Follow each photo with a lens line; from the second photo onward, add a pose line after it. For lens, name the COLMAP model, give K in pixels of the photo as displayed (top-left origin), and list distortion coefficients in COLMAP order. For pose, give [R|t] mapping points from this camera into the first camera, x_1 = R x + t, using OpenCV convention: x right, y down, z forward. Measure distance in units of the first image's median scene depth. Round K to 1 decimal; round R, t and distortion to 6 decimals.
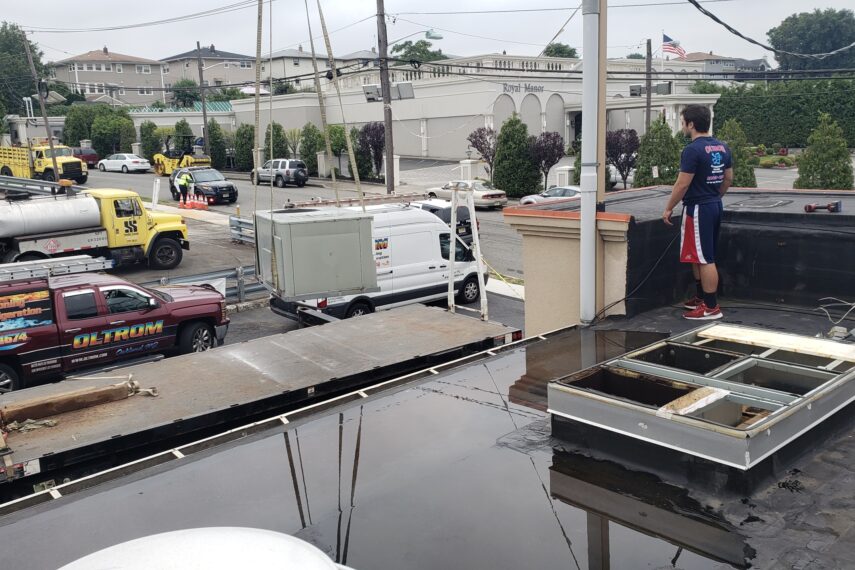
lens RADIAL K [[784.7, 0, 427.5], [0, 784.7, 285.0], [0, 0, 1]] dist [0.015598, 0.006414]
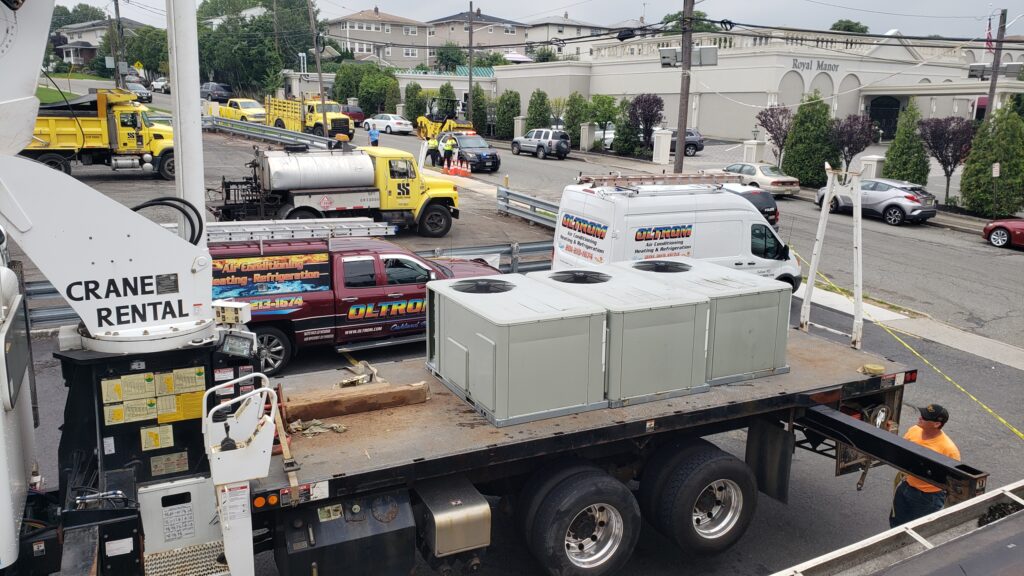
lens RADIAL K [[787.4, 0, 504.6], [0, 787.4, 289.9], [0, 0, 1]] dist [0.202263, -0.504491]
pose [[0.975557, 0.100999, -0.195161, -0.025194], [-0.094181, 0.994585, 0.043930, -0.002859], [0.198541, -0.024476, 0.979787, 0.035041]]
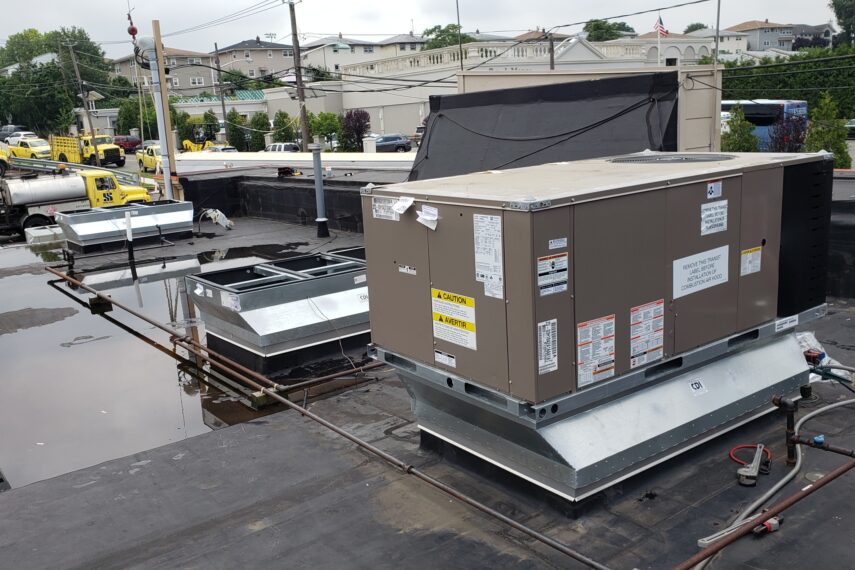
lens RADIAL K [[774.9, 0, 388.2], [0, 774.9, 287.9], [0, 0, 1]] dist [0.074585, -0.123342]
pose [[0.990586, 0.003470, -0.136848, 0.135718], [0.000983, 0.999472, 0.032462, 0.018909], [0.136888, -0.032291, 0.990060, -0.138227]]
